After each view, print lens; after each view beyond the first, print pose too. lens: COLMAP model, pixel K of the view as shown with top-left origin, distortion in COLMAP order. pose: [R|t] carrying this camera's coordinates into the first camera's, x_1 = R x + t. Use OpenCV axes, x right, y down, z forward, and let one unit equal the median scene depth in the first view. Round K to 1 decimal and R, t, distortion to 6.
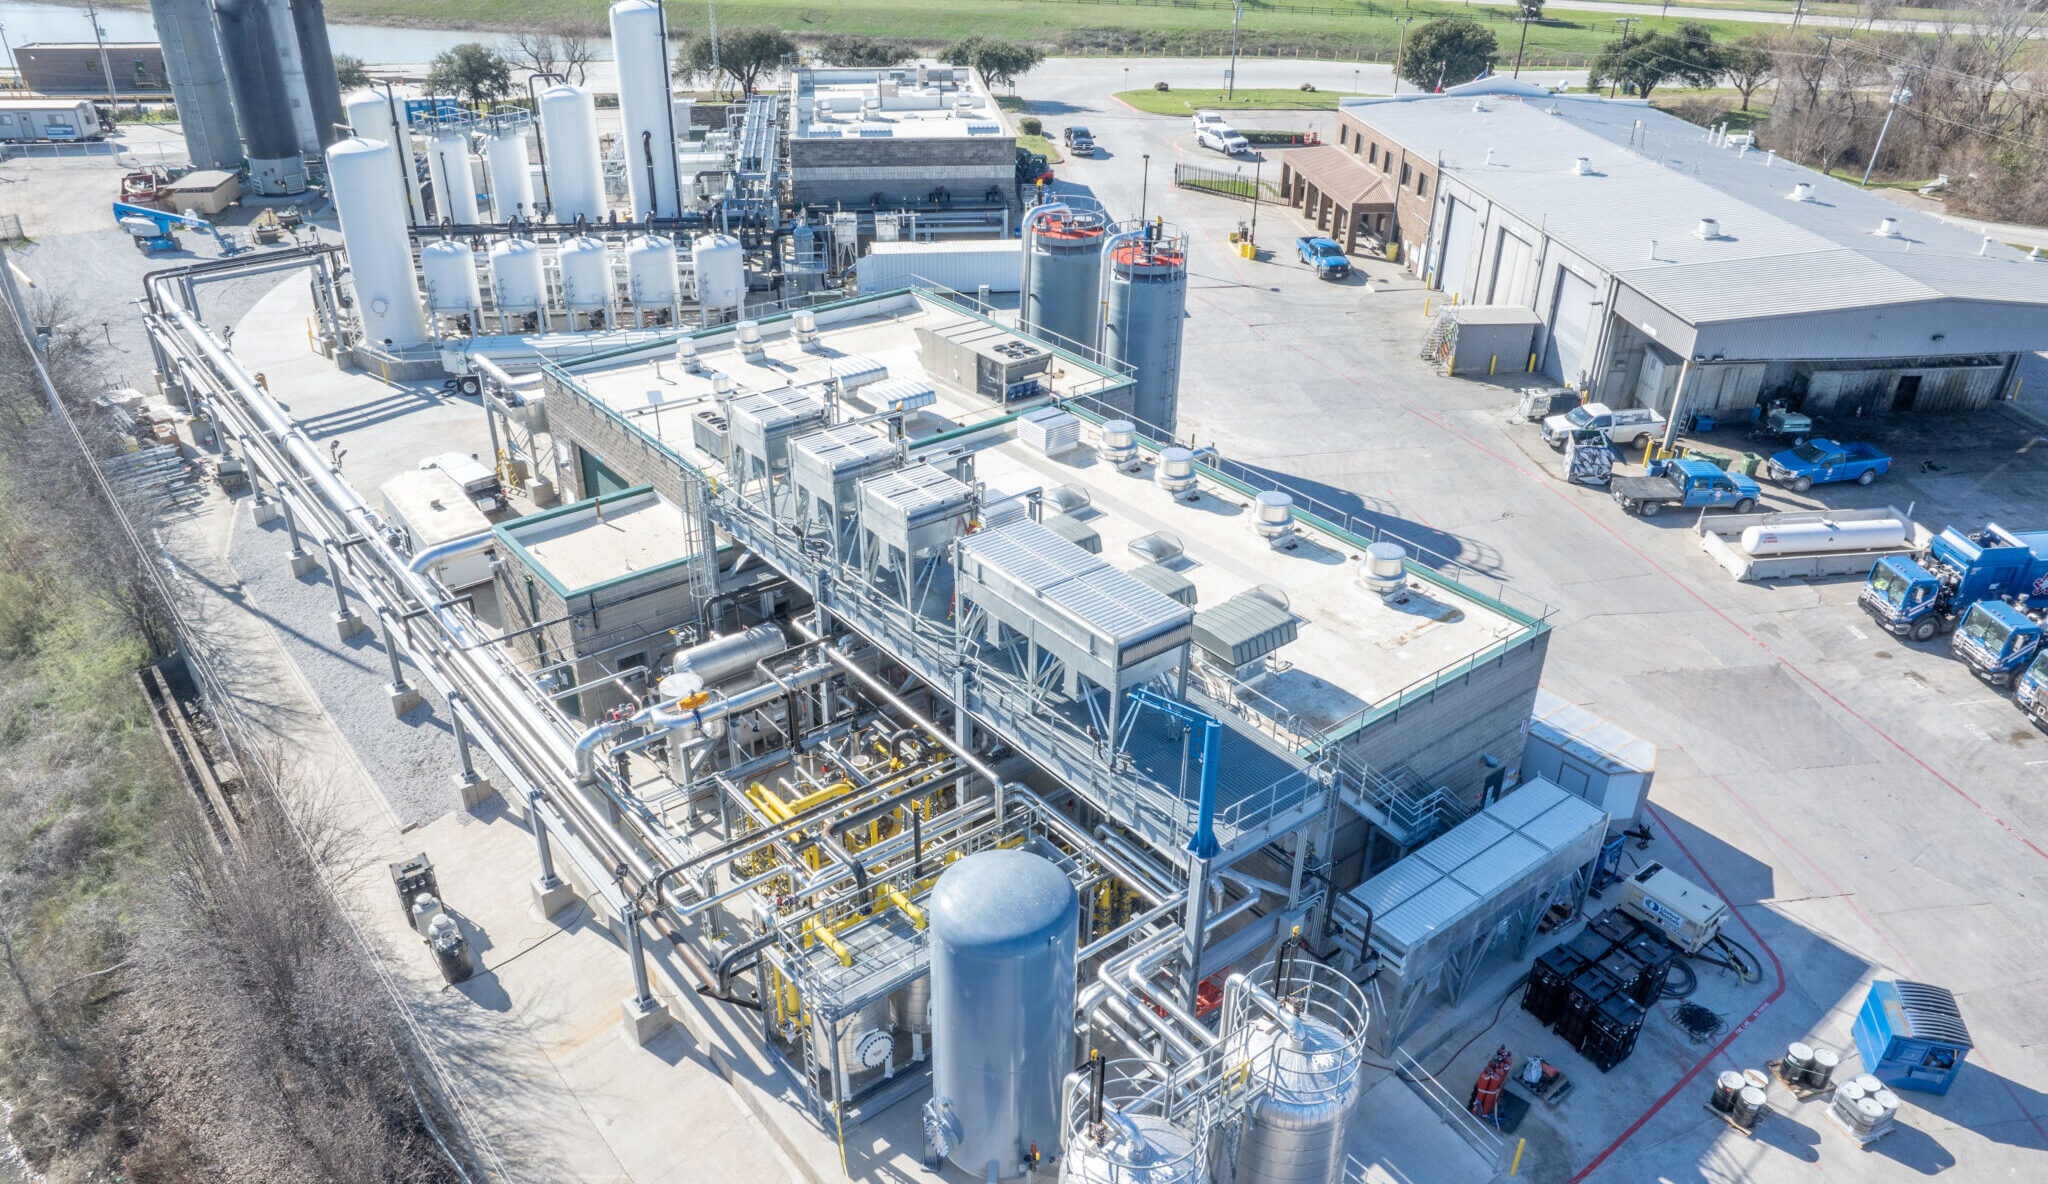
lens RADIAL K [[1435.4, 0, 1031.3], [0, 1435.4, 600.7], [0, 0, 1]] dist [-0.056357, 0.023031]
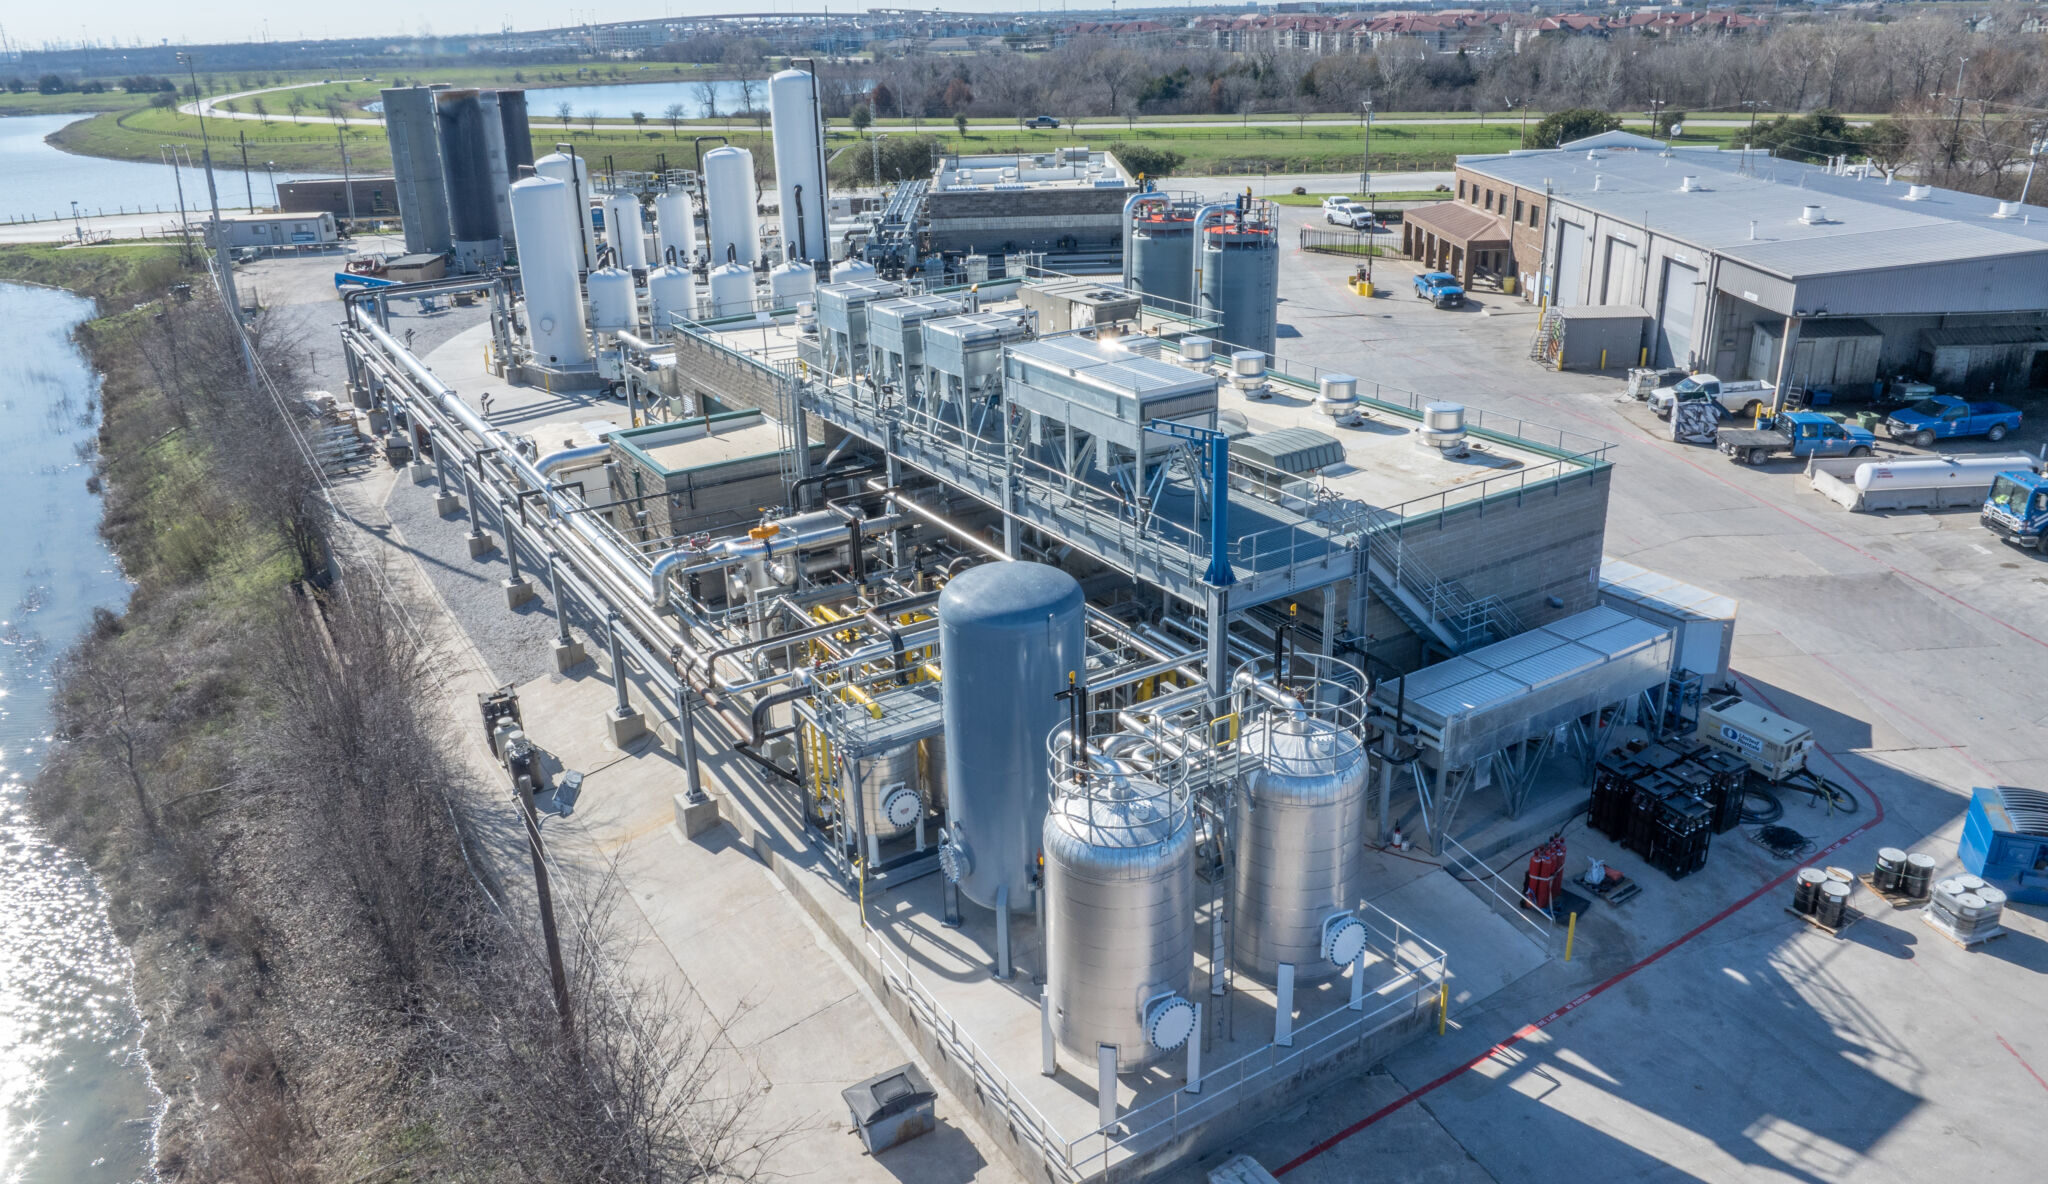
lens RADIAL K [[1435.4, 0, 1034.3], [0, 1435.4, 498.8], [0, 0, 1]] dist [-0.056357, 0.023031]
pose [[0.992773, -0.006193, -0.119851, 0.074866], [-0.016634, 0.981928, -0.188524, 0.206655], [0.118853, 0.189156, 0.974728, -0.008128]]
